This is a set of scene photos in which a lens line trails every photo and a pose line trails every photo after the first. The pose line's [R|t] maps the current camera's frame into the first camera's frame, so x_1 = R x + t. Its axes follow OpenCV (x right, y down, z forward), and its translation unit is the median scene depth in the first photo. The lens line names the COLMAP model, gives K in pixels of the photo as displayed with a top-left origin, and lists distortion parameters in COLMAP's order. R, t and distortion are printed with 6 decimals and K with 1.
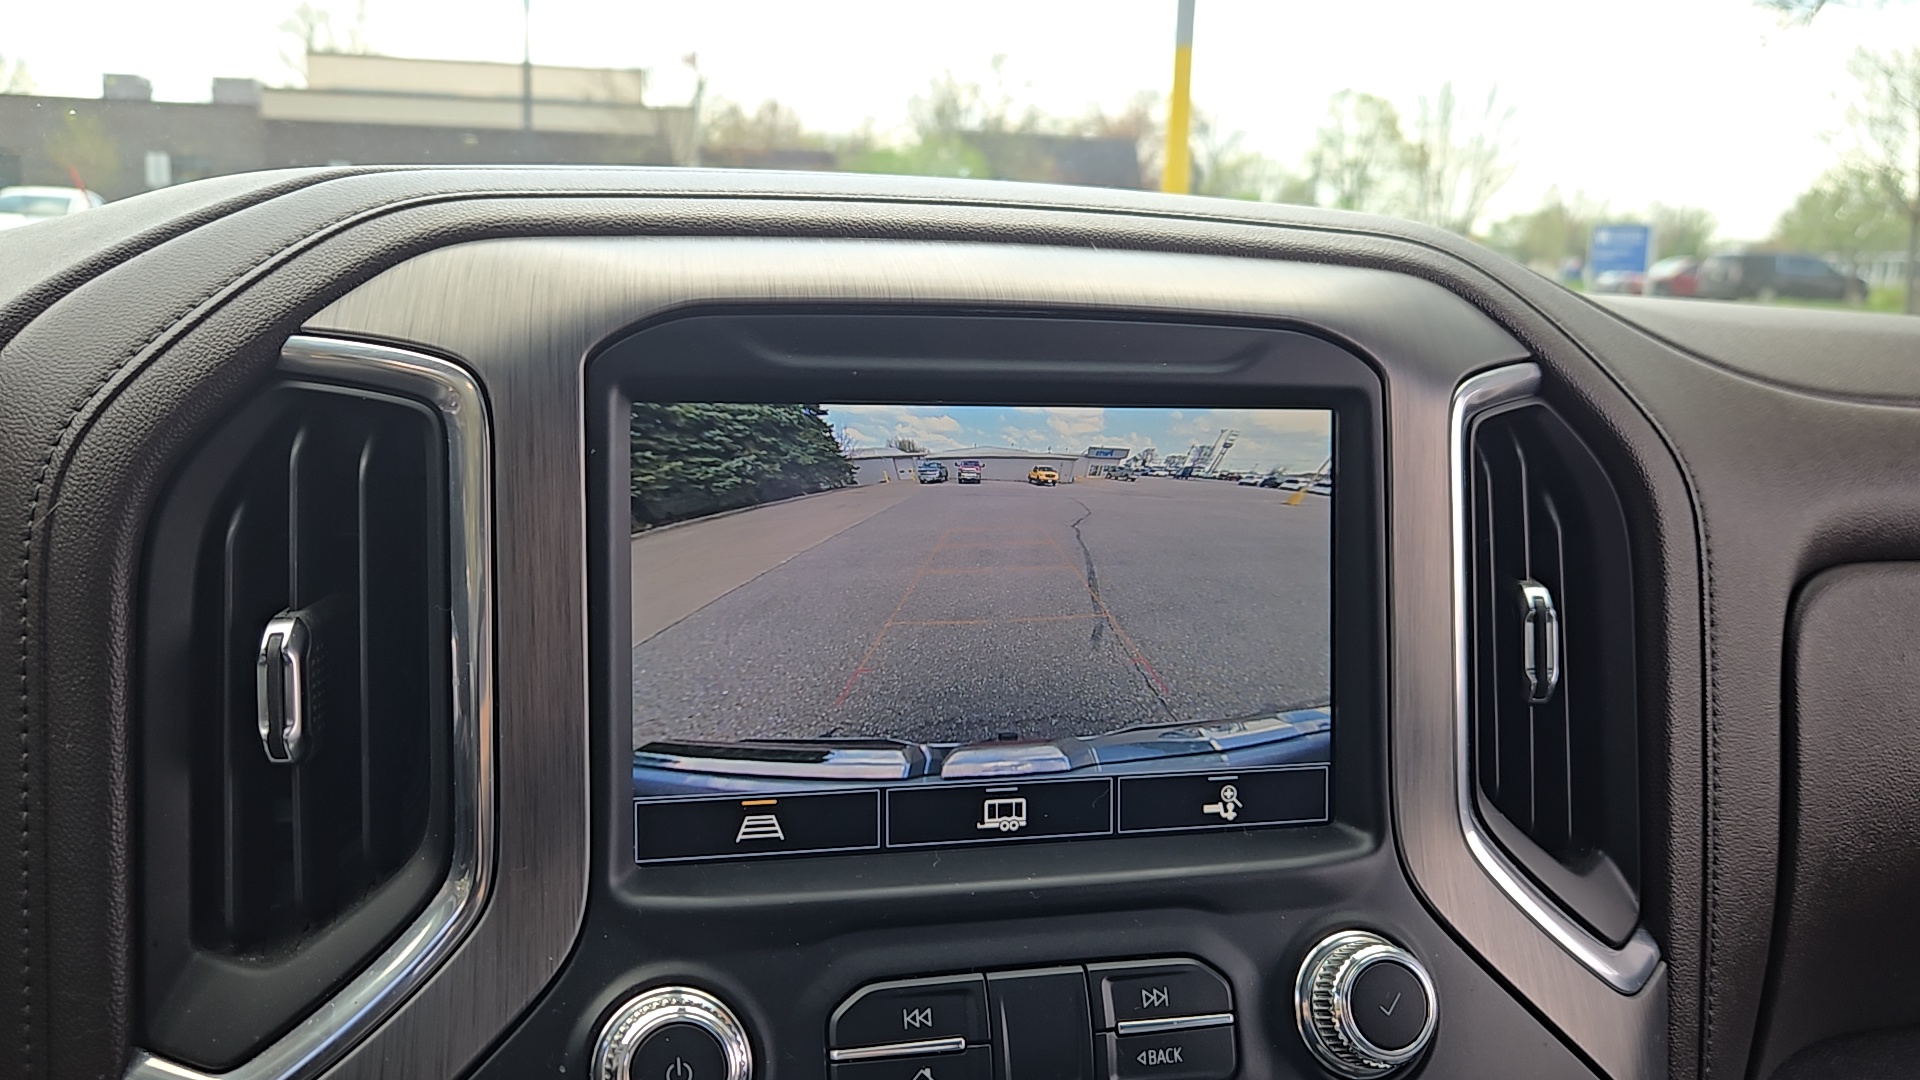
lens RADIAL K [[1609.3, 0, 954.6], [0, 1609.3, 550.1], [0, 0, 1]] dist [0.004430, -0.002368]
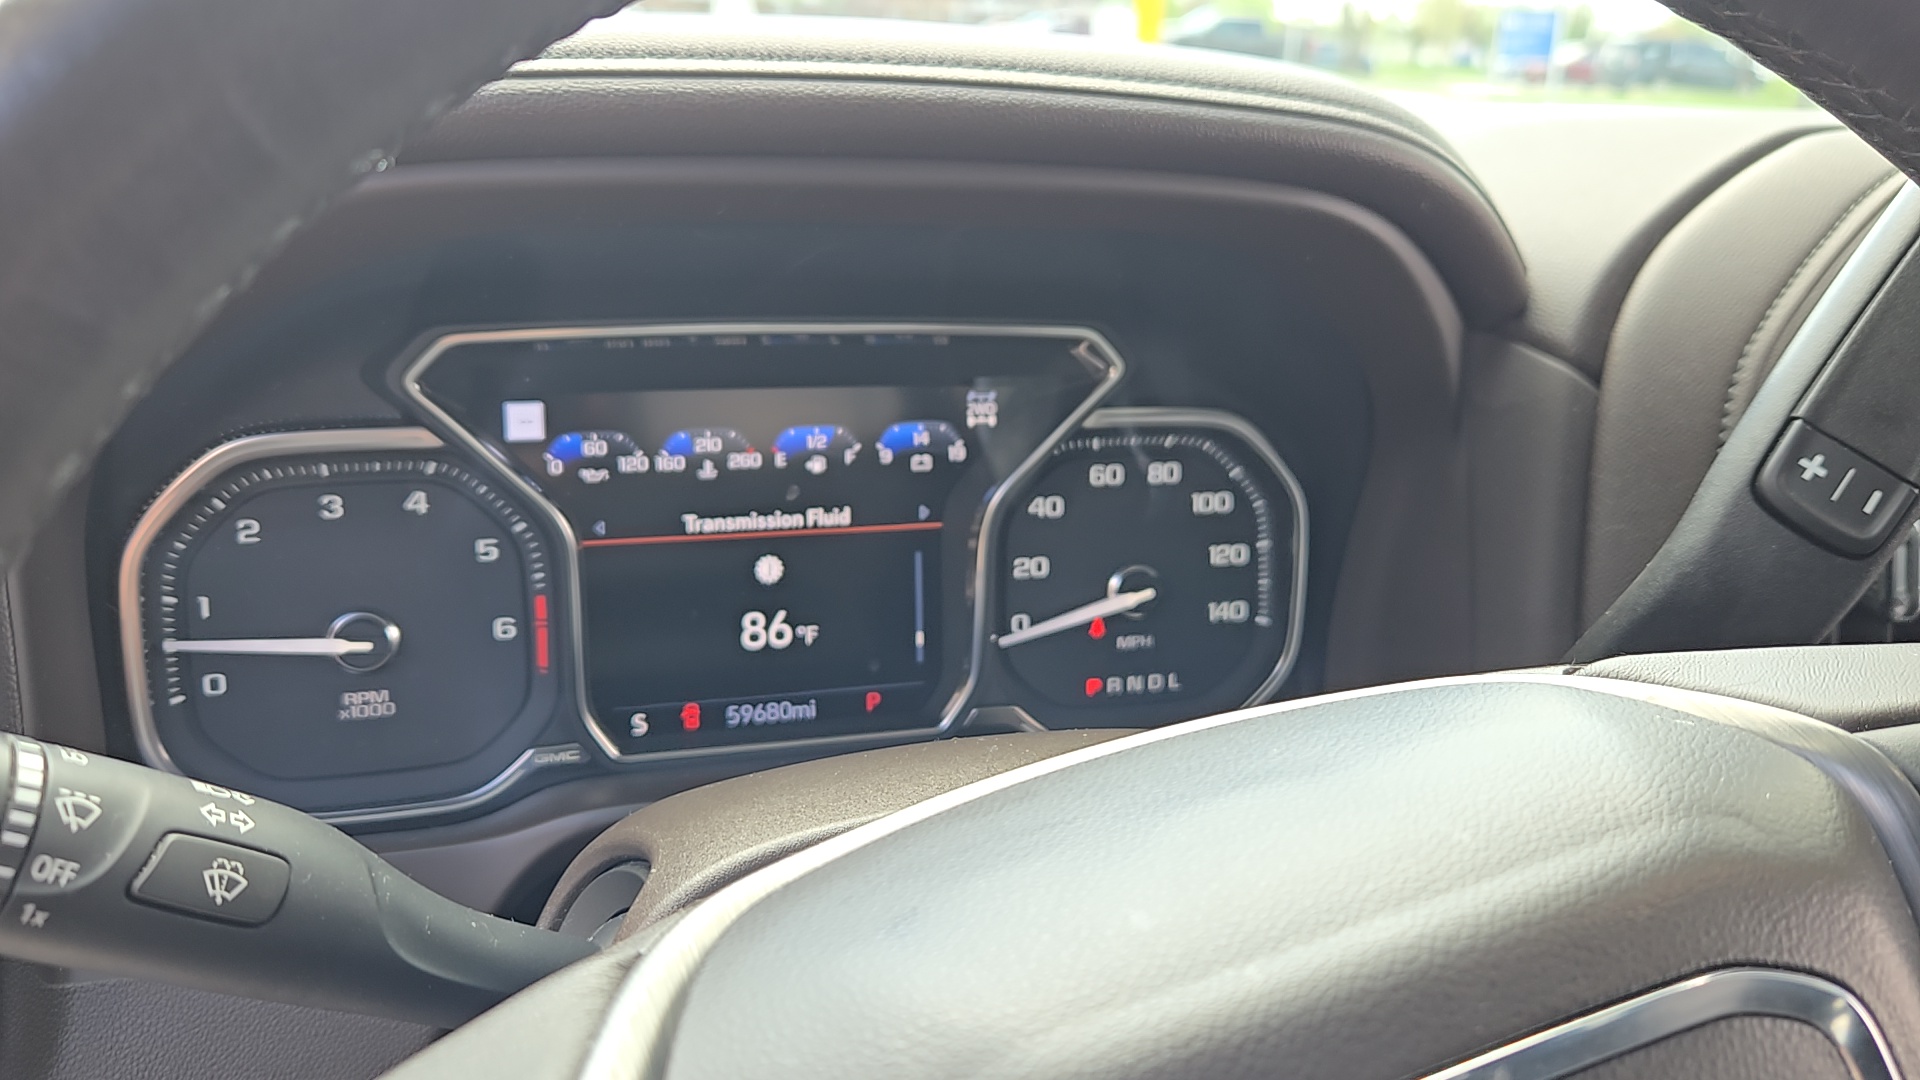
lens RADIAL K [[1609.3, 0, 989.3], [0, 1609.3, 562.5], [0, 0, 1]] dist [0.004430, -0.002368]
pose [[0.996097, -0.011864, 0.087469, -1.181570], [-0.000275, 0.990505, 0.137475, -0.085970], [-0.088270, -0.136962, 0.986636, -0.191549]]
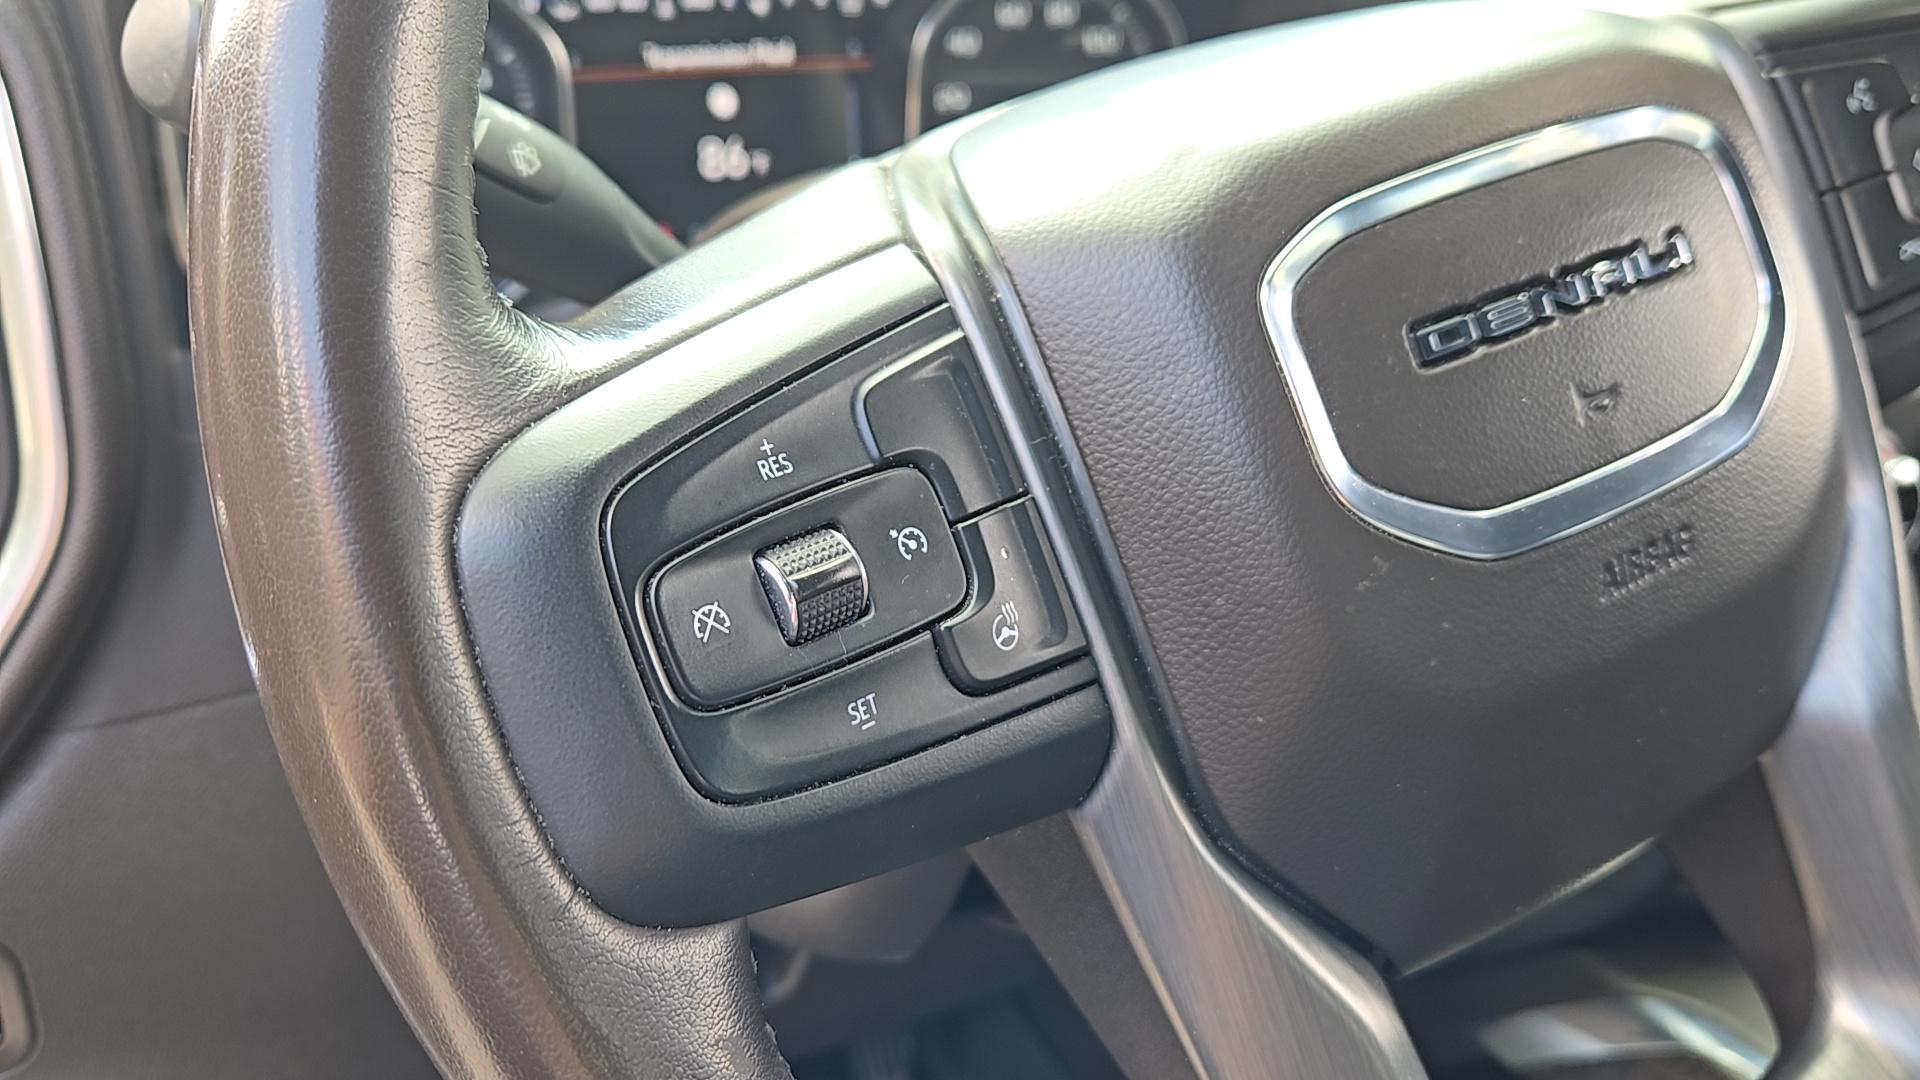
lens RADIAL K [[1609.3, 0, 949.9], [0, 1609.3, 508.3], [0, 0, 1]] dist [0.004430, -0.002368]
pose [[0.971249, -0.085129, 0.222323, -1.398660], [0.025035, 0.965224, 0.260222, 0.076924], [-0.236744, -0.247175, 0.939605, -0.396566]]
